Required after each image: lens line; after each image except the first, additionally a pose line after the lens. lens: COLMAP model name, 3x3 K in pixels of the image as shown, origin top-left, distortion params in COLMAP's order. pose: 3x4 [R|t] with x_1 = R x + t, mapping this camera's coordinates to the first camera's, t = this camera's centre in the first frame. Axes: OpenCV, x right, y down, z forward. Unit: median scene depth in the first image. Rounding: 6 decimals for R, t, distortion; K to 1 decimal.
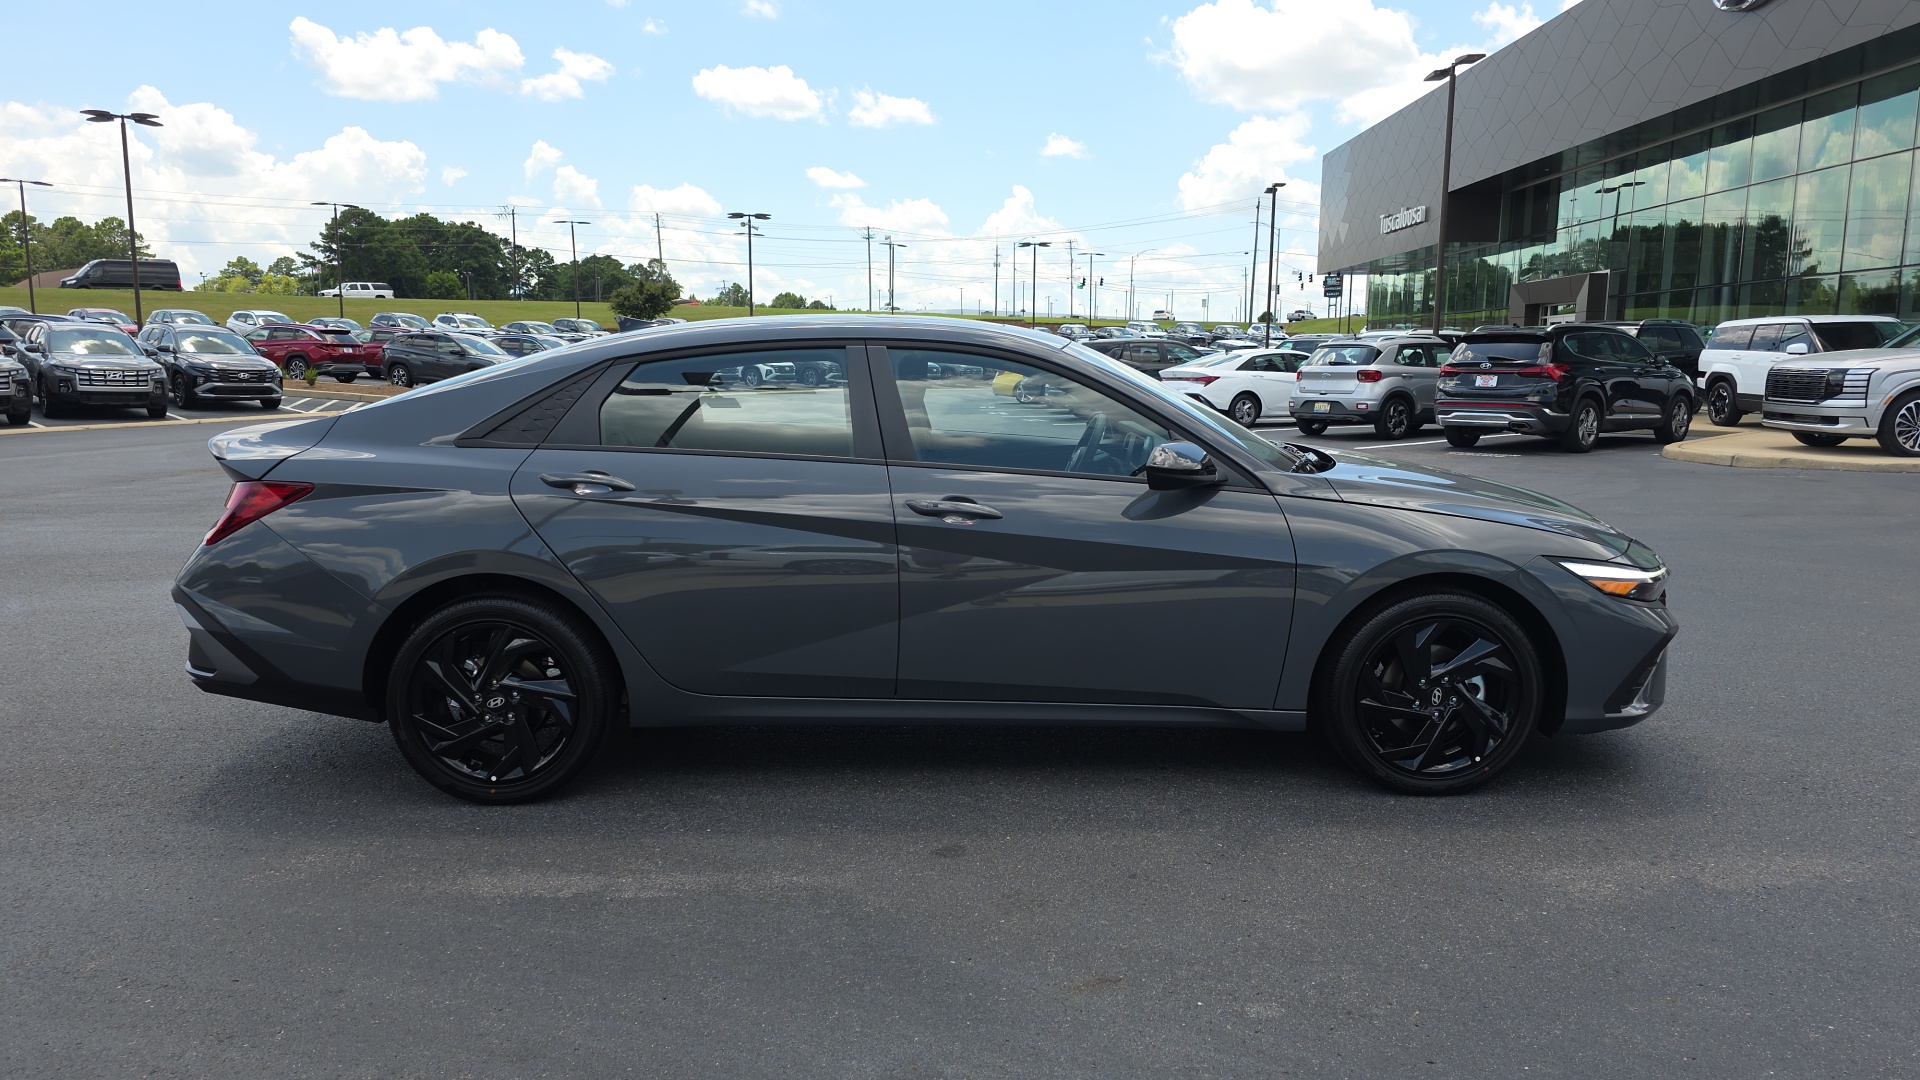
lens RADIAL K [[1254.6, 0, 959.6], [0, 1254.6, 543.0], [0, 0, 1]] dist [0.026597, -0.002513]
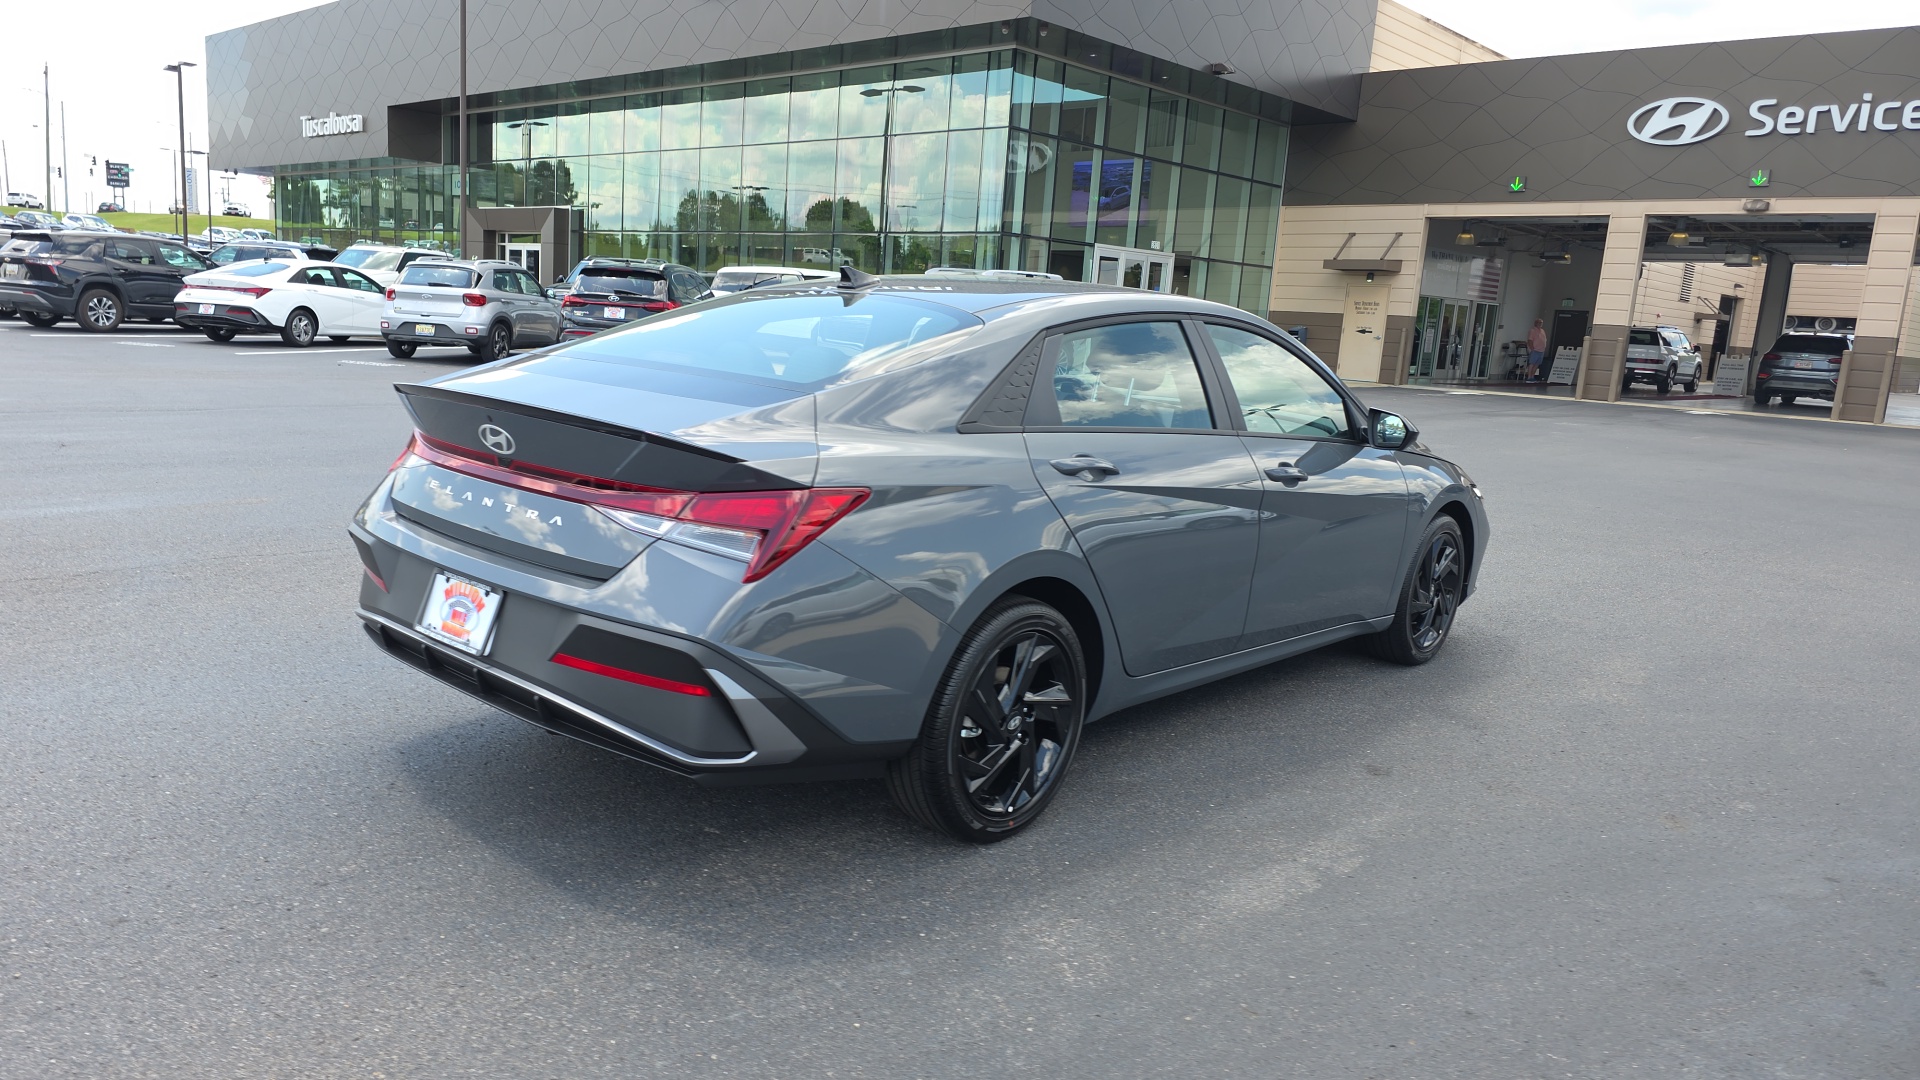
lens RADIAL K [[1280.9, 0, 784.7], [0, 1280.9, 543.1], [0, 0, 1]] dist [0.041940, -0.037504]
pose [[0.709902, -0.087816, 0.698805, -0.226055], [0.041044, 0.995668, 0.083426, -0.016104], [-0.703104, -0.030542, 0.710431, 0.100539]]
